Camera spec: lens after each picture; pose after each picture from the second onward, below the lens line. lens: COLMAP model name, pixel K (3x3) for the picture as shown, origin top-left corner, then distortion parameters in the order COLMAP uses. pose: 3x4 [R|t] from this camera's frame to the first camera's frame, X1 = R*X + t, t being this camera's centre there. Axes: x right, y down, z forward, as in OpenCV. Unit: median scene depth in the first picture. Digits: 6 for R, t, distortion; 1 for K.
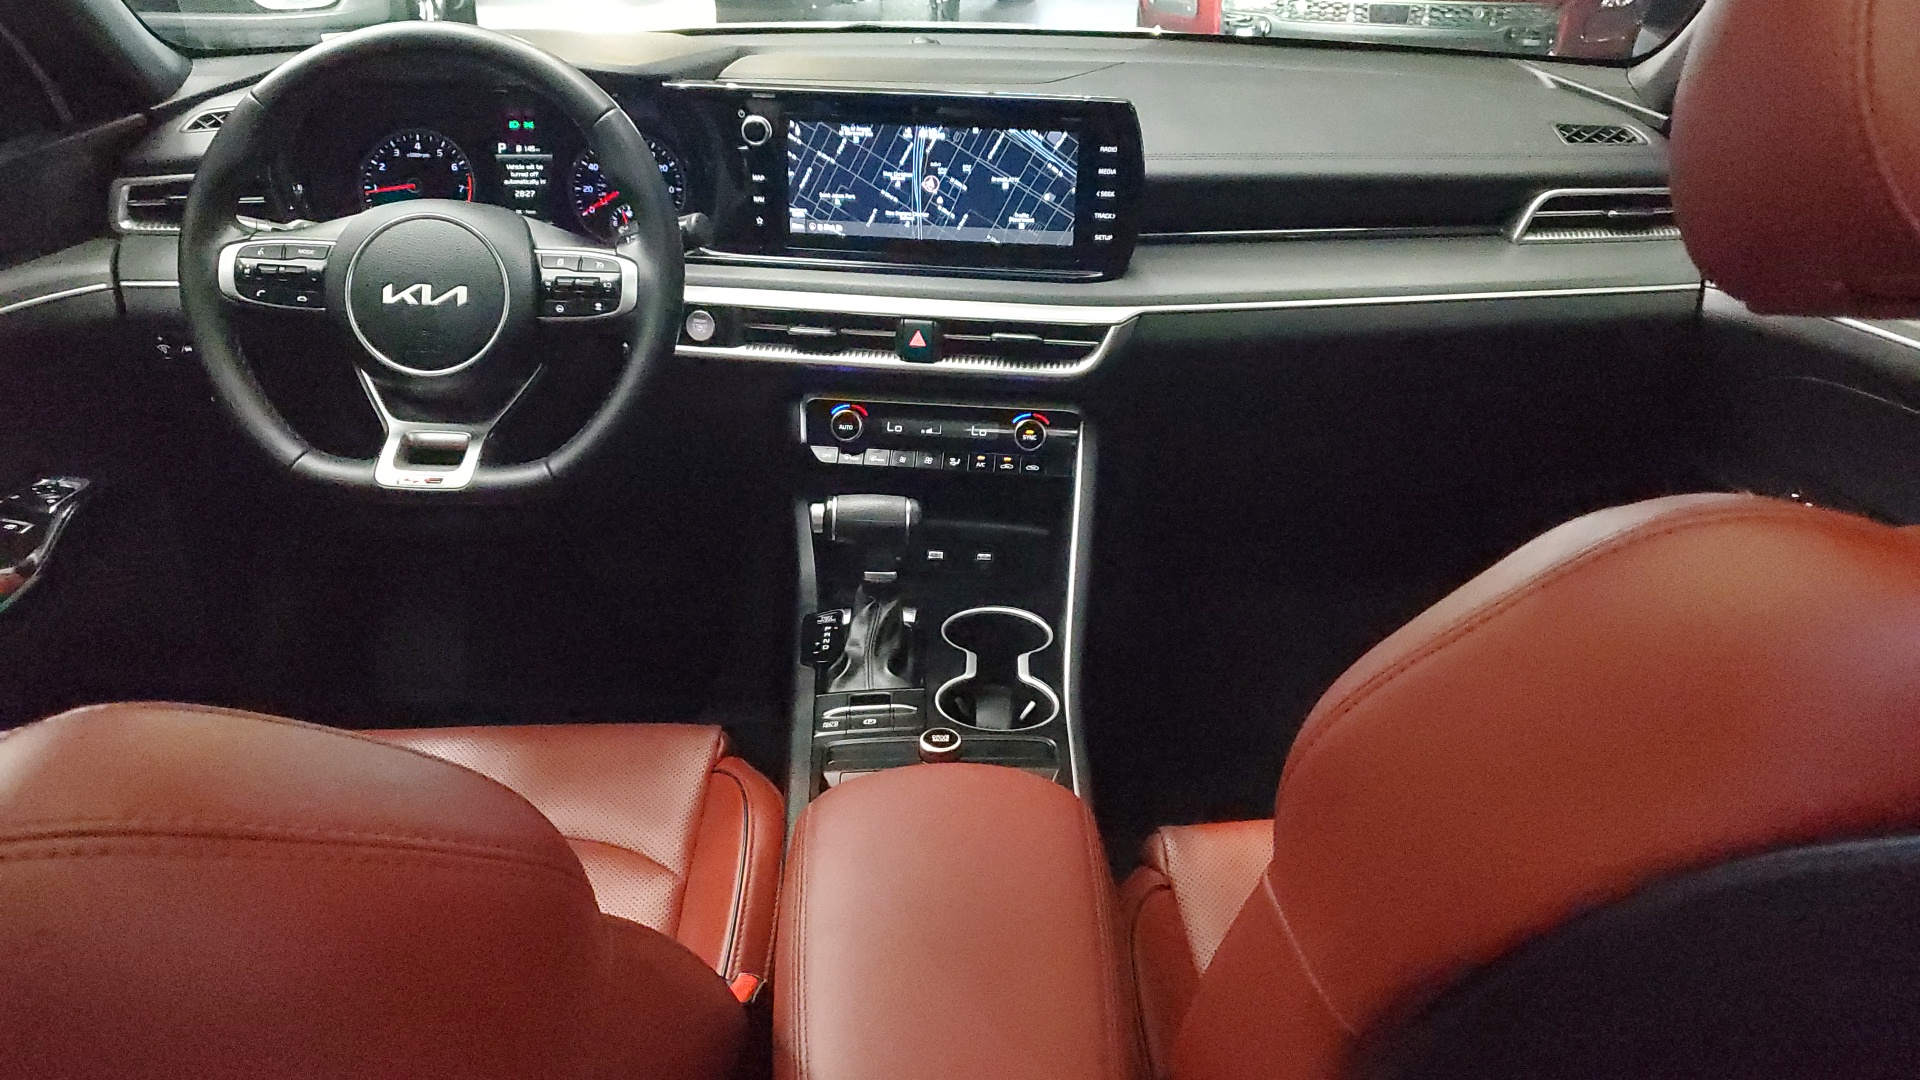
lens RADIAL K [[1531.5, 0, 991.0], [0, 1531.5, 550.9], [0, 0, 1]] dist [0.053391, -0.066540]
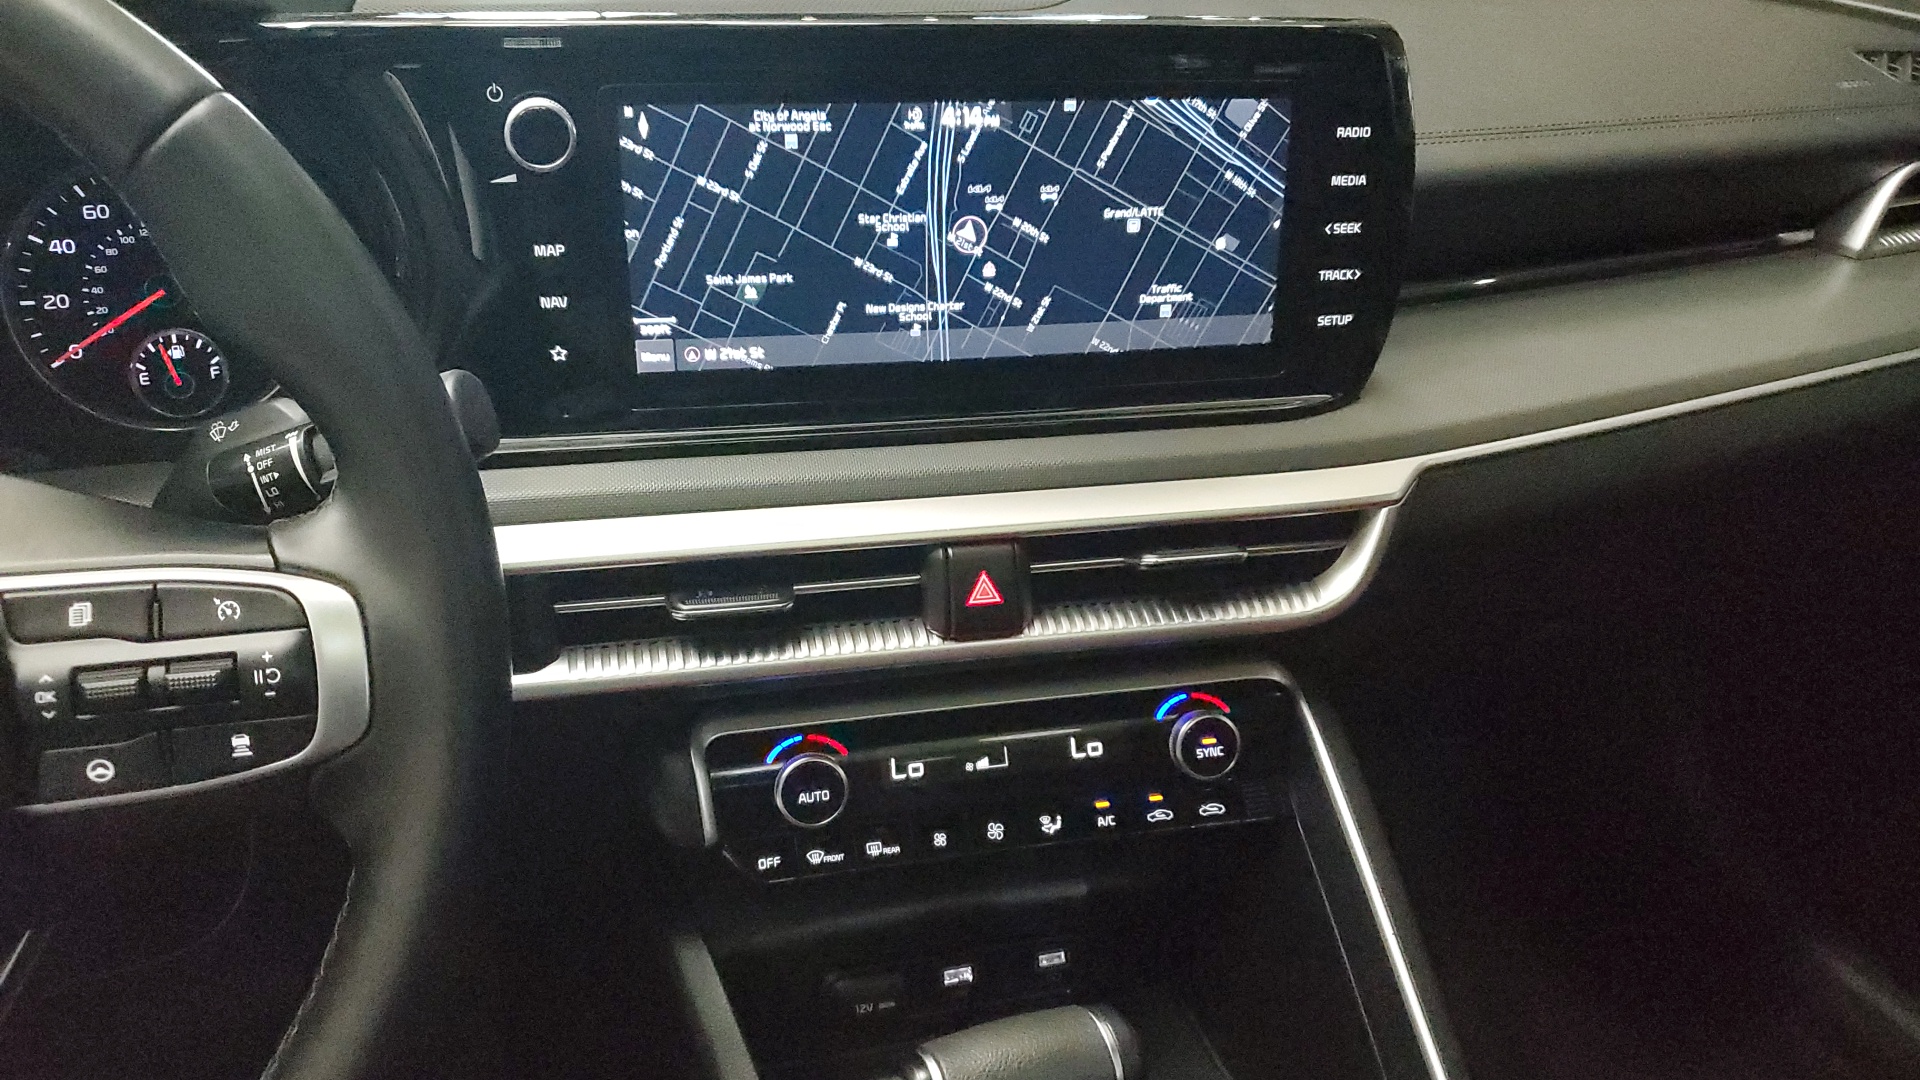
lens RADIAL K [[1531.5, 0, 957.8], [0, 1531.5, 575.3], [0, 0, 1]] dist [0.053391, -0.066540]
pose [[0.944519, -0.143142, 0.295626, -0.183159], [0.132933, 0.989628, 0.054461, -0.167841], [-0.300355, -0.012141, 0.953750, 0.587697]]
